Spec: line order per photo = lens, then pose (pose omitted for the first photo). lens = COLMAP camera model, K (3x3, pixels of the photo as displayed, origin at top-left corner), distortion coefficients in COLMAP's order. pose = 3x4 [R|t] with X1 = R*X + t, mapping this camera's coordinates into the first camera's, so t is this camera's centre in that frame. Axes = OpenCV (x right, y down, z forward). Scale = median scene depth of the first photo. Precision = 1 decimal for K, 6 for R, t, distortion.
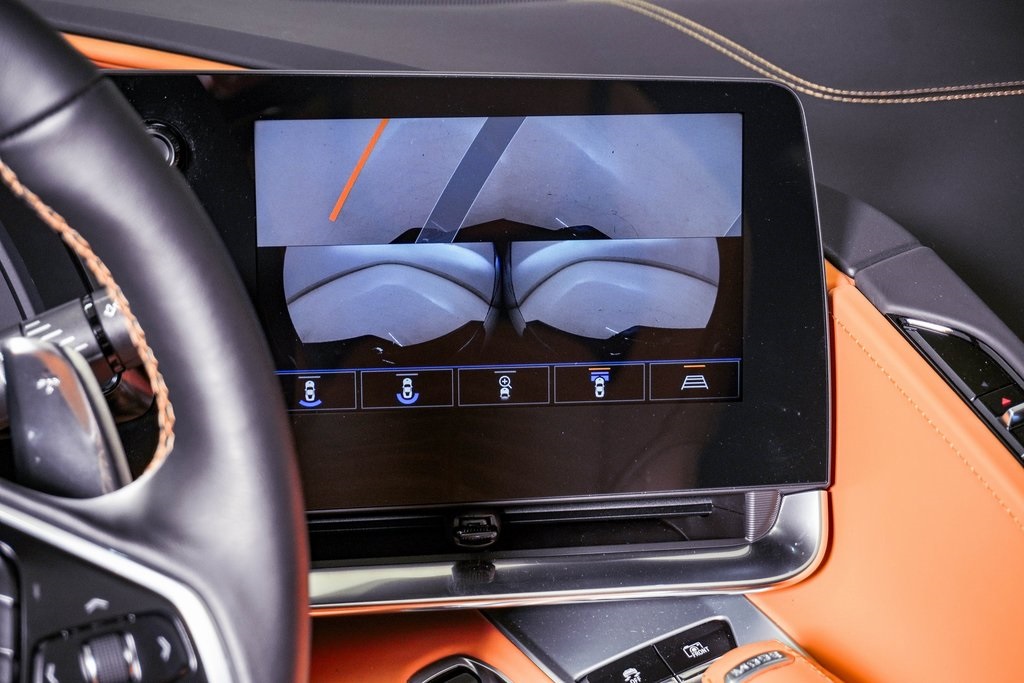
lens RADIAL K [[2198.8, 0, 510.8], [0, 2198.8, 349.6], [0, 0, 1]] dist [0.032332, 0.000000]
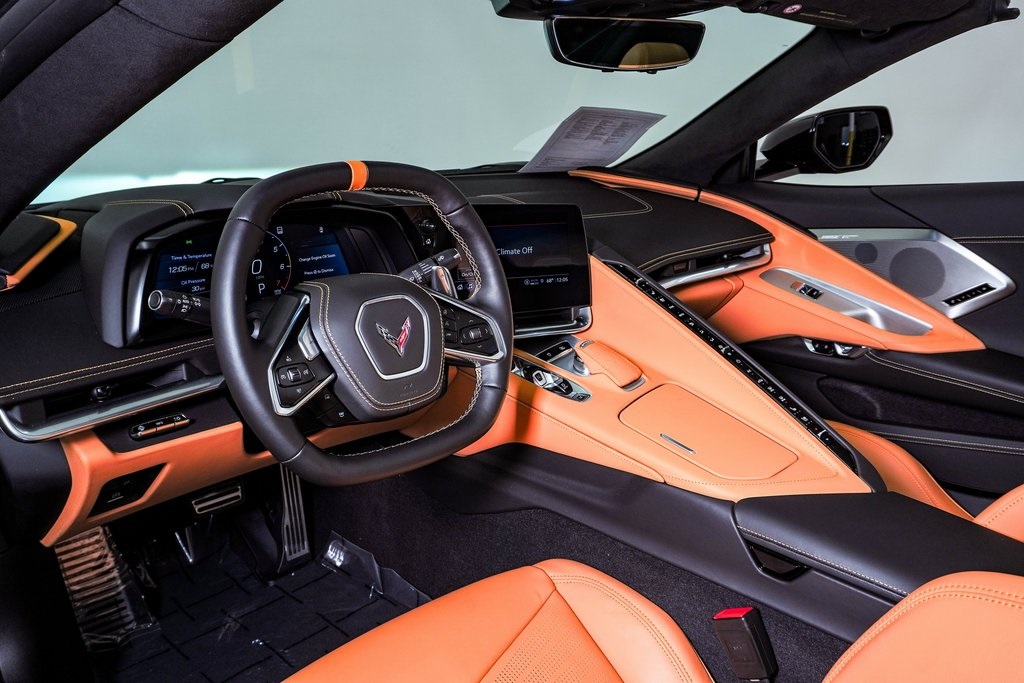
lens RADIAL K [[829.1, 0, 513.0], [0, 829.1, 342.9], [0, 0, 1]] dist [-0.032611, 0.013985]
pose [[0.972256, -0.067820, 0.223871, -0.343234], [0.065865, 0.997697, 0.016197, 0.099044], [-0.224454, -0.001003, 0.974484, -0.448643]]
